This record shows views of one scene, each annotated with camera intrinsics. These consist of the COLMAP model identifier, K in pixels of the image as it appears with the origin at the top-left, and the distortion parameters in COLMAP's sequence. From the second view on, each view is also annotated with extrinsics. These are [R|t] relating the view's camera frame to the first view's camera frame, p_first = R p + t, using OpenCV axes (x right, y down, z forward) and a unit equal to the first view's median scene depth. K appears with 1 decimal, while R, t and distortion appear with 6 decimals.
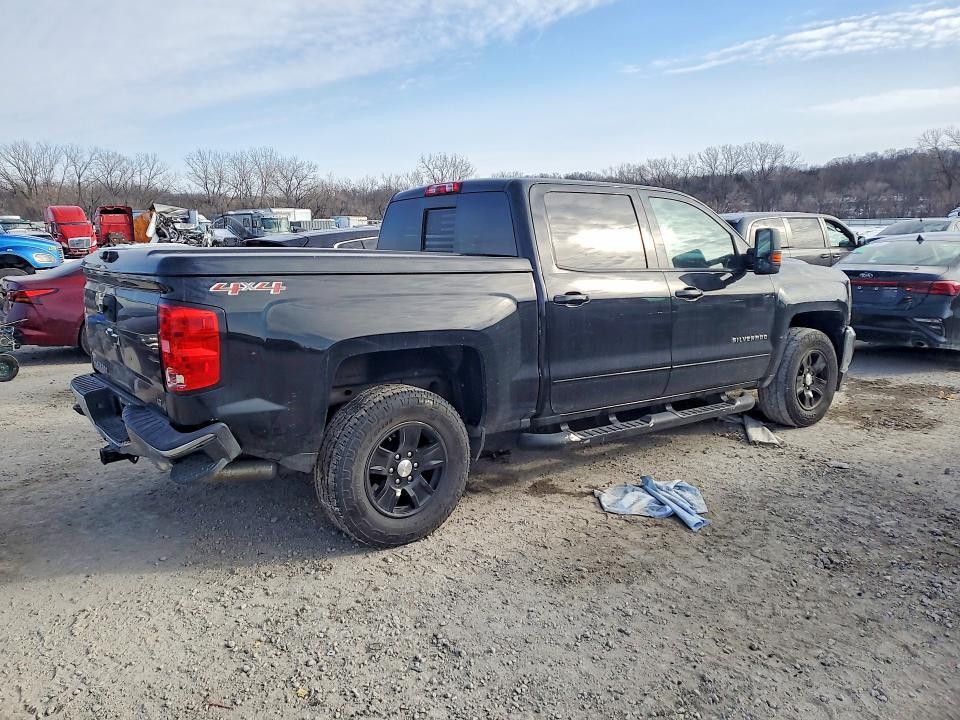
lens RADIAL K [[741.2, 0, 473.9], [0, 741.2, 361.3], [0, 0, 1]] dist [0.025369, 0.000566]
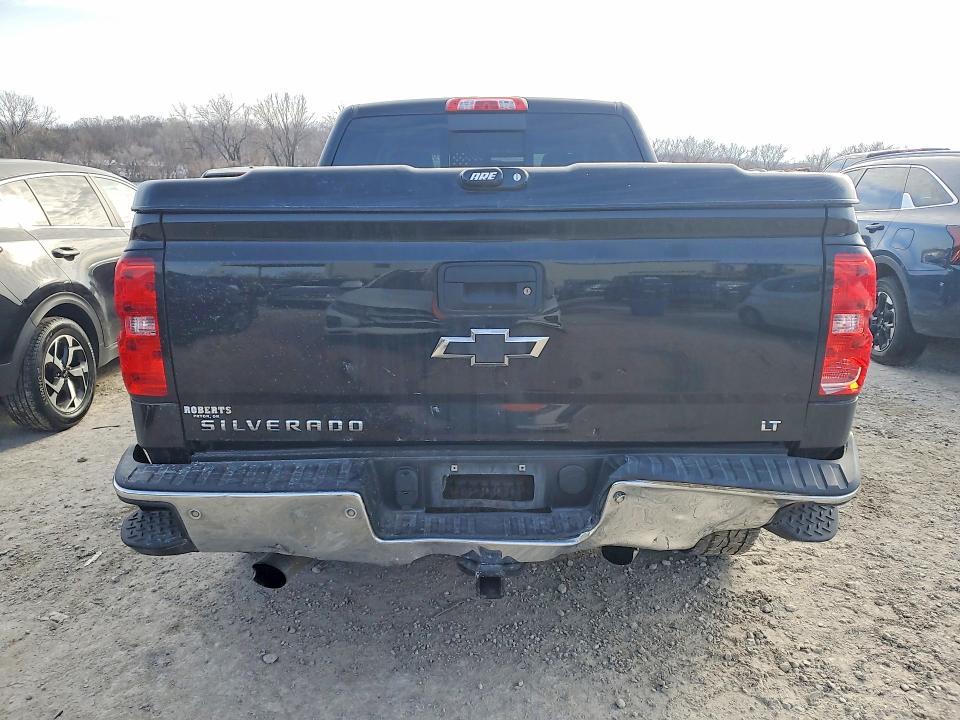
lens RADIAL K [[741.2, 0, 479.5], [0, 741.2, 362.4], [0, 0, 1]] dist [0.025369, 0.000566]
pose [[0.610631, -0.162080, 0.775152, -0.686533], [0.124607, 0.986303, 0.108070, -0.057503], [-0.782050, 0.030598, 0.622464, 0.550078]]
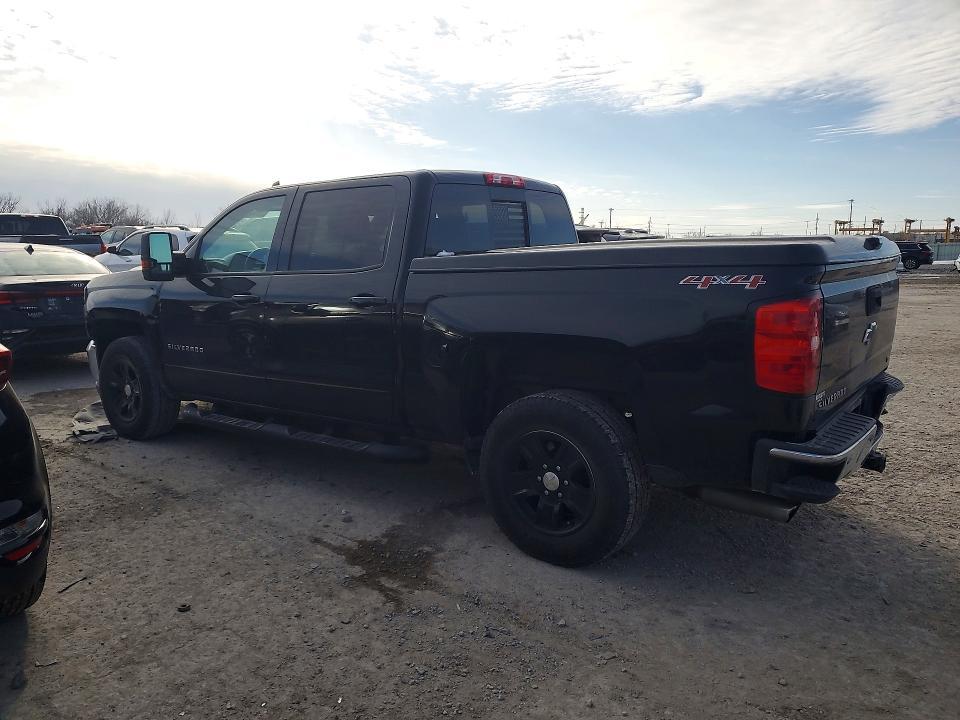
lens RADIAL K [[741.2, 0, 474.4], [0, 741.2, 357.1], [0, 0, 1]] dist [0.025369, 0.000566]
pose [[-0.268460, -0.131433, 0.954282, -0.966102], [0.170080, 0.968617, 0.181254, -0.195194], [-0.948157, 0.210964, -0.237681, 1.318616]]
